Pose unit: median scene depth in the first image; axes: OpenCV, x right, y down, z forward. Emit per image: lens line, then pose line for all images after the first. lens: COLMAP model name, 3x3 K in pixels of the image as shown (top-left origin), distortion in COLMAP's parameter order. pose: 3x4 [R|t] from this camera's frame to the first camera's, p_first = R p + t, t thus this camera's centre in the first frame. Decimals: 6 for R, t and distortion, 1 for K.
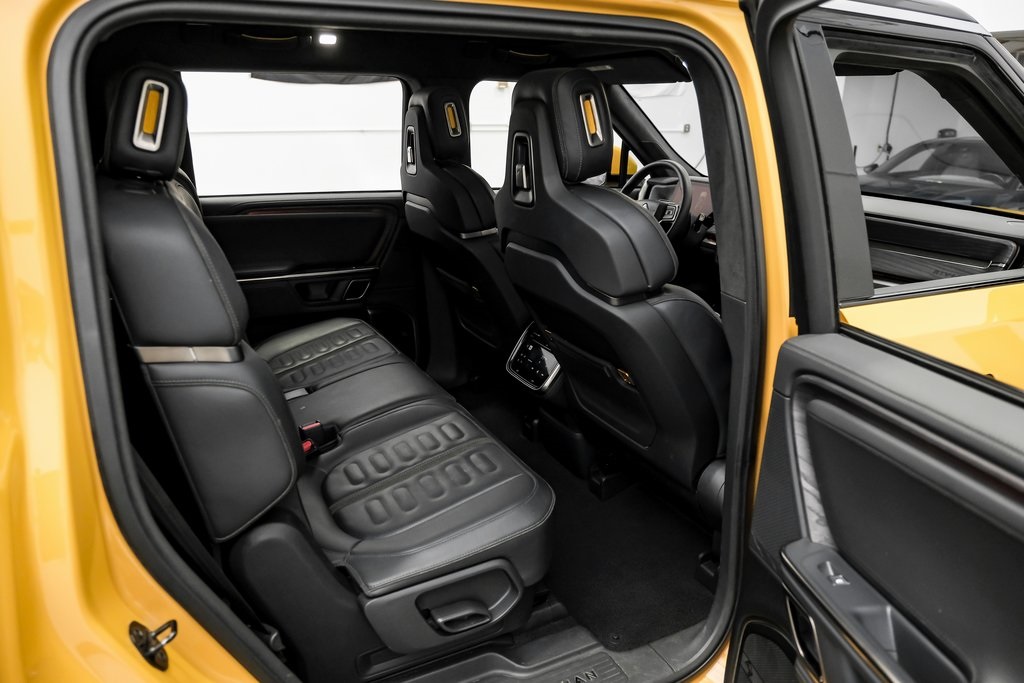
lens RADIAL K [[660.7, 0, 507.9], [0, 660.7, 315.8], [0, 0, 1]] dist [-0.035409, 0.001377]
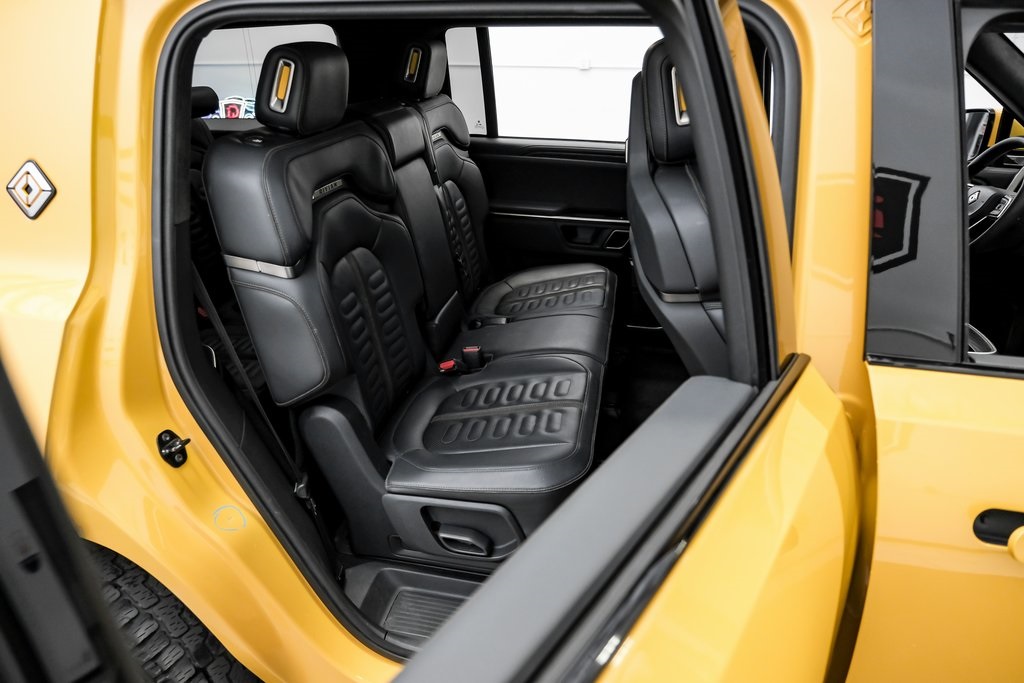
lens RADIAL K [[660.7, 0, 507.9], [0, 660.7, 315.8], [0, 0, 1]] dist [-0.035409, 0.001377]
pose [[0.795630, 0.225239, -0.562352, 0.568721], [-0.173395, 0.974142, 0.144850, -0.101993], [0.580436, -0.017739, 0.814112, 0.135121]]
